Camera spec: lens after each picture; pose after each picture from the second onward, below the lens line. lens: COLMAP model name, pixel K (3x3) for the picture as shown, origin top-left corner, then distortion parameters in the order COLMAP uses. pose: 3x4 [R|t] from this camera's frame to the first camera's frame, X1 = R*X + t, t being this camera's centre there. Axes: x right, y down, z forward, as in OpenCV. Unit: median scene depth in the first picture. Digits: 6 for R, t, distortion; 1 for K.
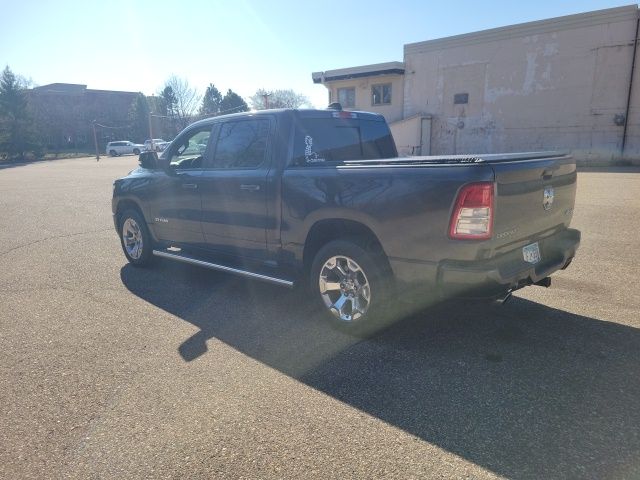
lens RADIAL K [[479.5, 0, 323.4], [0, 479.5, 238.0], [0, 0, 1]] dist [0.052117, -0.035485]
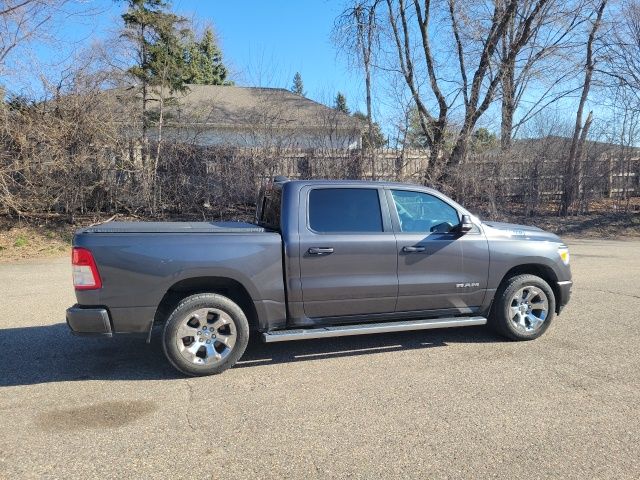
lens RADIAL K [[479.5, 0, 327.7], [0, 479.5, 239.6], [0, 0, 1]] dist [0.052117, -0.035485]
pose [[-0.473483, 0.099518, -0.875163, 0.291411], [-0.145770, 0.971042, 0.189285, -0.107994], [0.868657, 0.217196, -0.445265, 0.483334]]
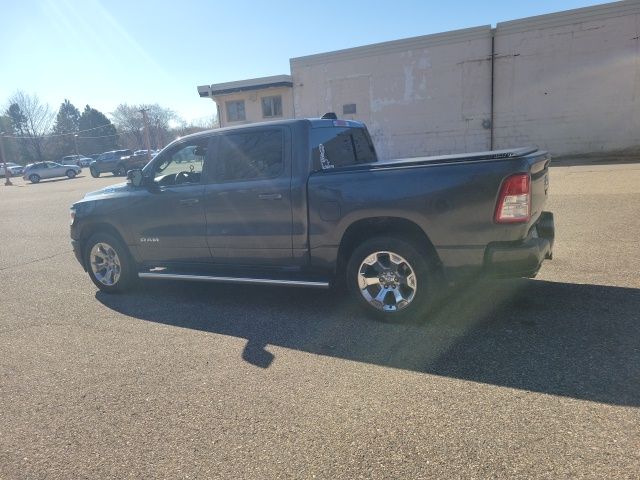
lens RADIAL K [[479.5, 0, 322.3], [0, 479.5, 235.9], [0, 0, 1]] dist [0.052117, -0.035485]
pose [[0.964880, -0.092032, 0.246042, -0.081883], [0.098931, 0.994969, -0.015802, 0.001411], [-0.243350, 0.039588, 0.969130, -0.004602]]
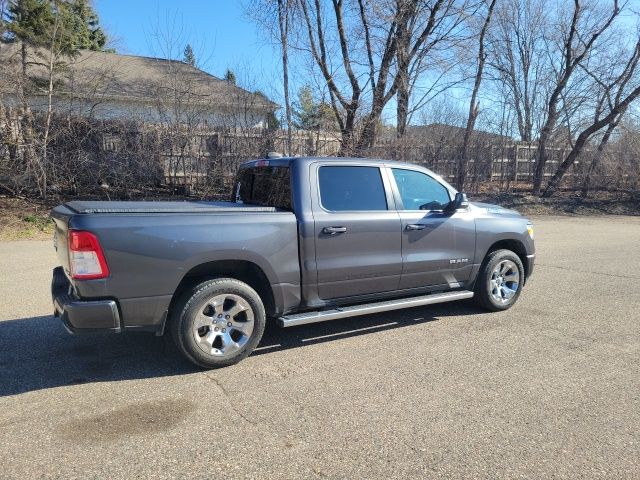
lens RADIAL K [[479.5, 0, 327.1], [0, 479.5, 242.0], [0, 0, 1]] dist [0.052117, -0.035485]
pose [[-0.254092, 0.143301, -0.956505, 0.310751], [-0.172900, 0.966302, 0.190699, -0.092011], [0.951600, 0.213835, -0.220753, 0.411467]]
